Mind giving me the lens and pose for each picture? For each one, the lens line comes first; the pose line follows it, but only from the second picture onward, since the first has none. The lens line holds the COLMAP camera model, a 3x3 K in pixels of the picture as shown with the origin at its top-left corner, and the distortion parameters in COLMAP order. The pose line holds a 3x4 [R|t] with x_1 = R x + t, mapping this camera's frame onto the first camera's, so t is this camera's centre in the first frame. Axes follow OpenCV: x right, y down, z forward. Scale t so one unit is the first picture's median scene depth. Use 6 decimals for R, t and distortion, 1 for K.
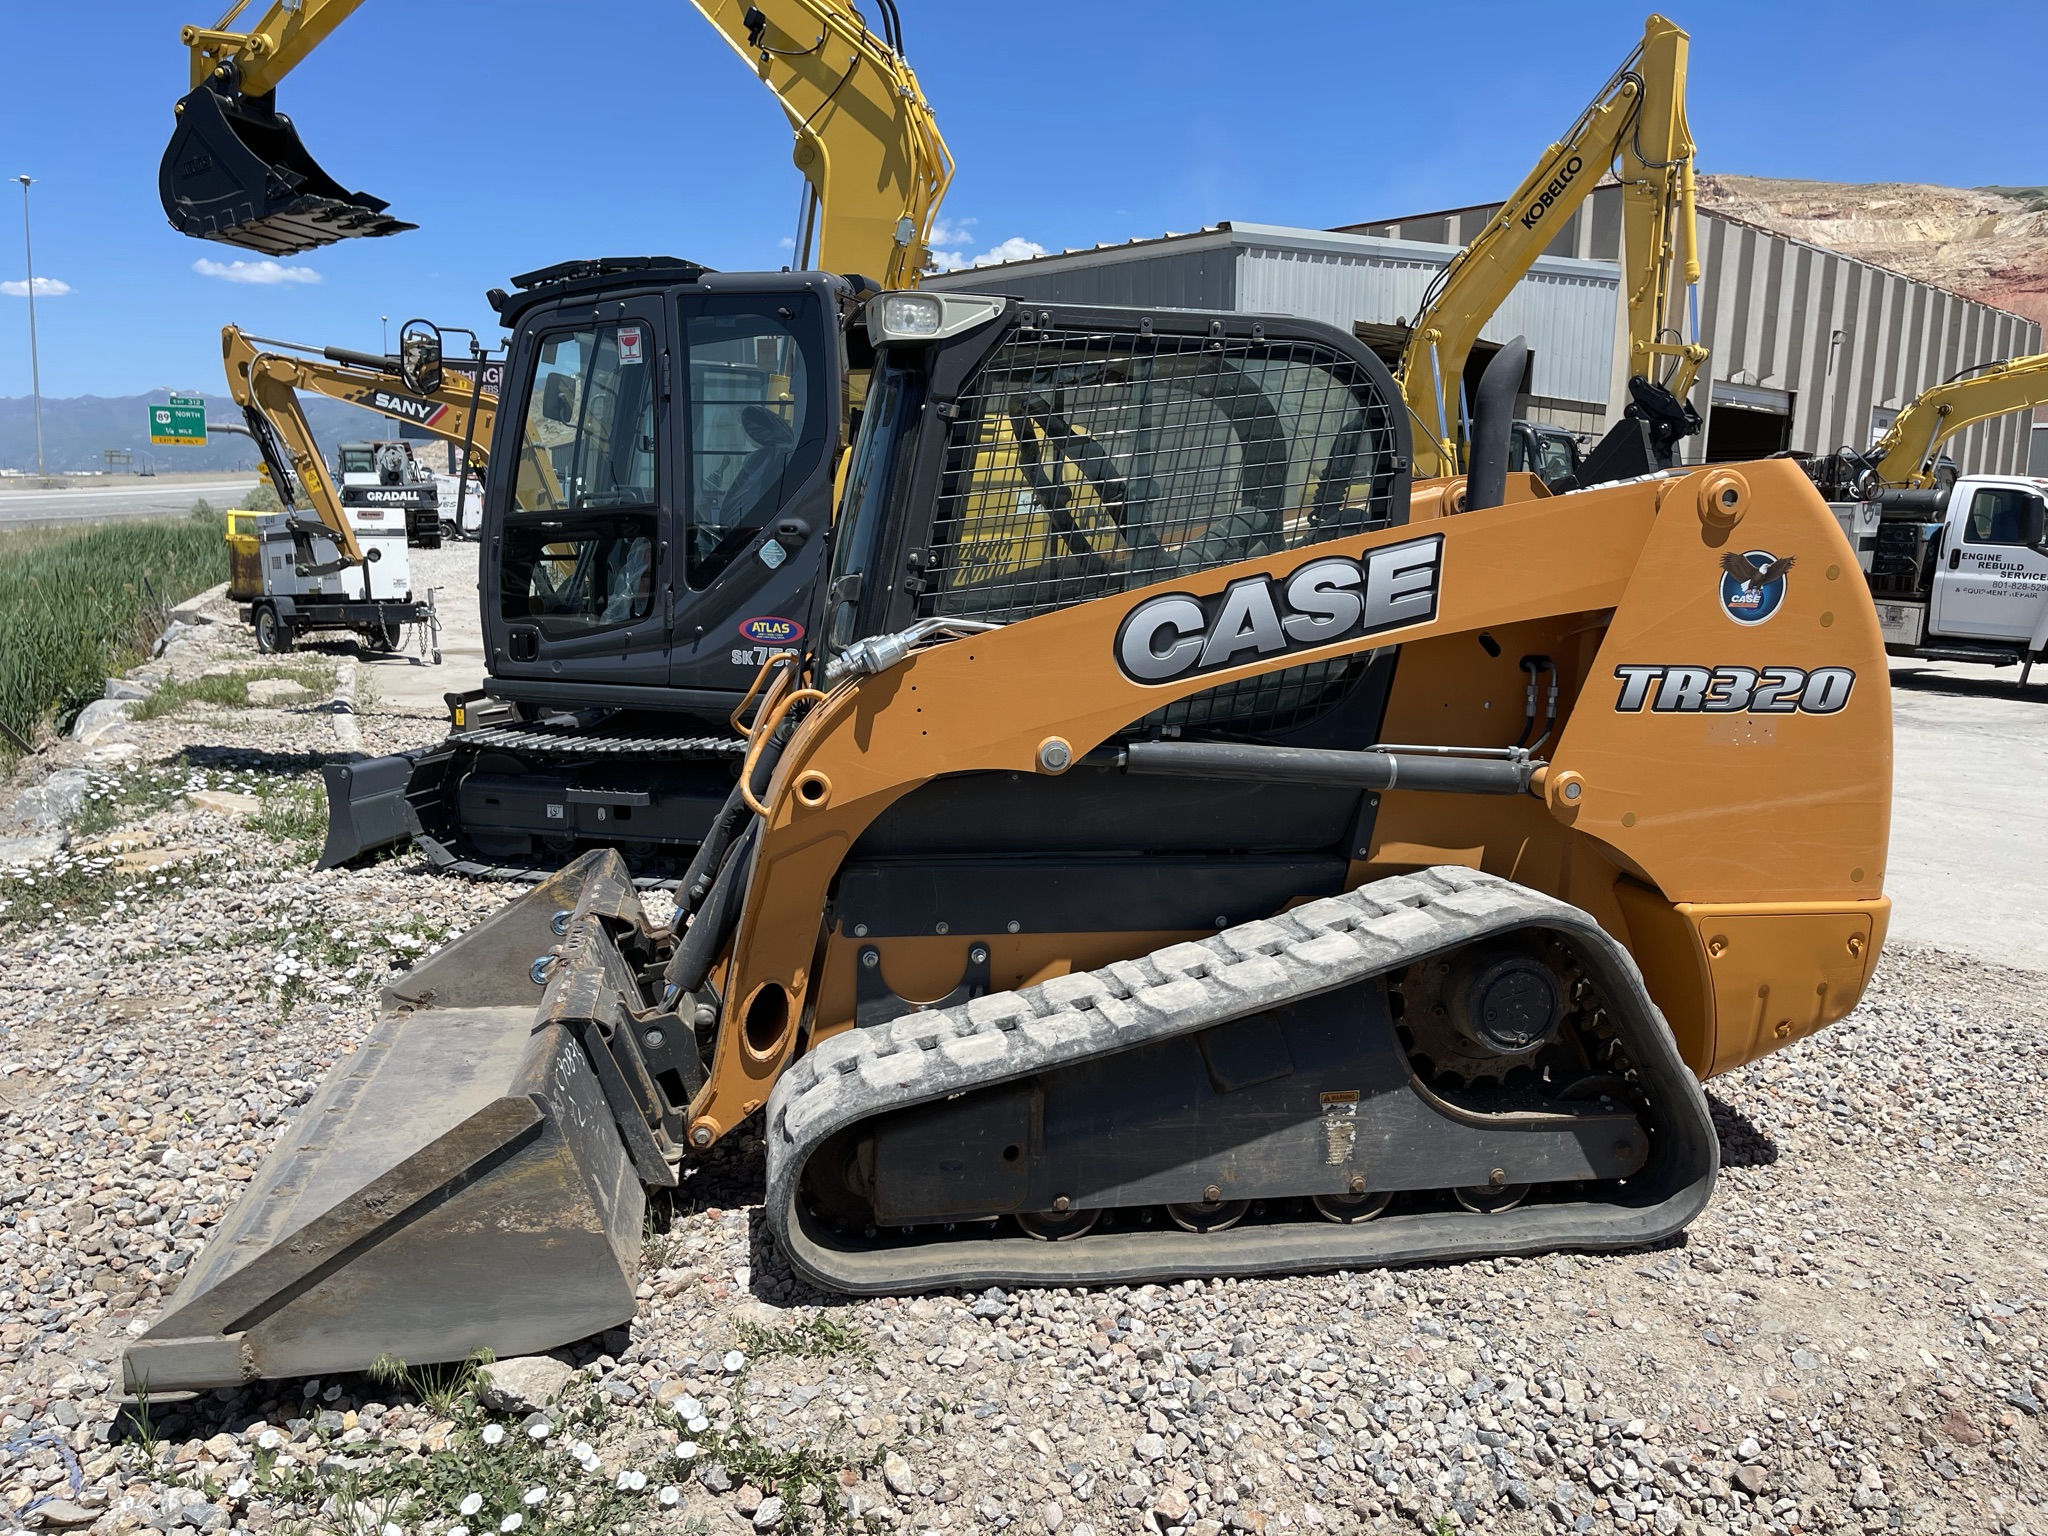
lens RADIAL K [[1533.9, 0, 1024.0], [0, 1533.9, 768.0], [0, 0, 1]] dist [0.099892, -0.149755]
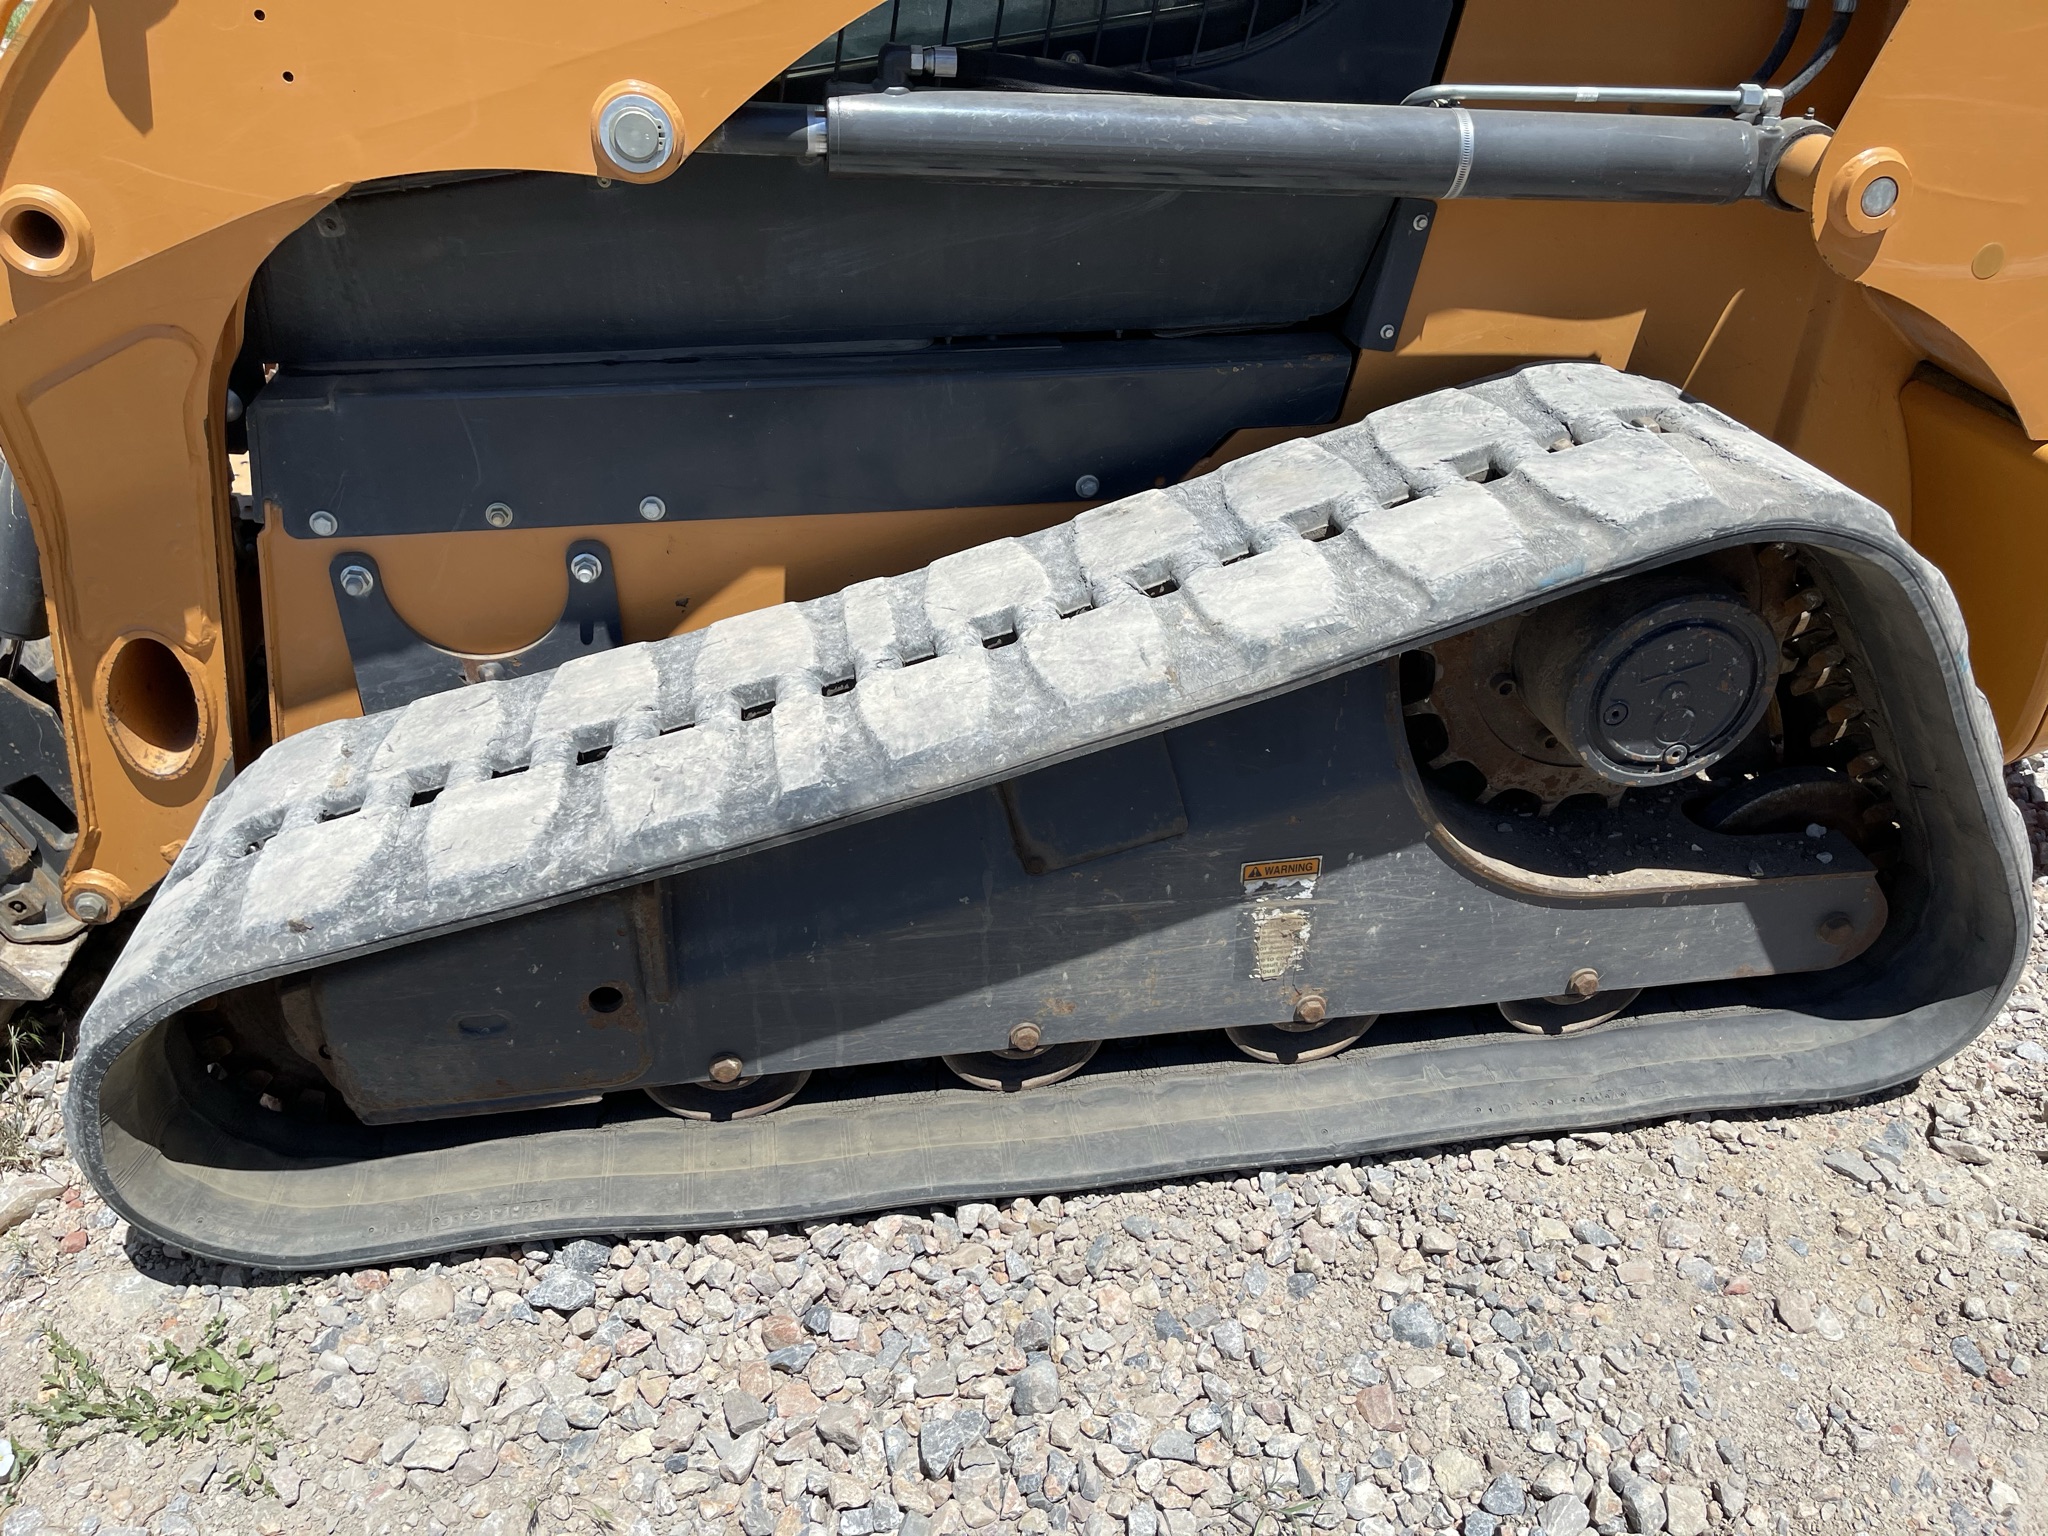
lens RADIAL K [[1533.9, 0, 1024.0], [0, 1533.9, 768.0], [0, 0, 1]] dist [0.099892, -0.149755]
pose [[0.998709, 0.004512, -0.050592, 0.146413], [0.015850, 0.918623, 0.394817, -0.014578], [0.048256, -0.395109, 0.917366, 0.553975]]
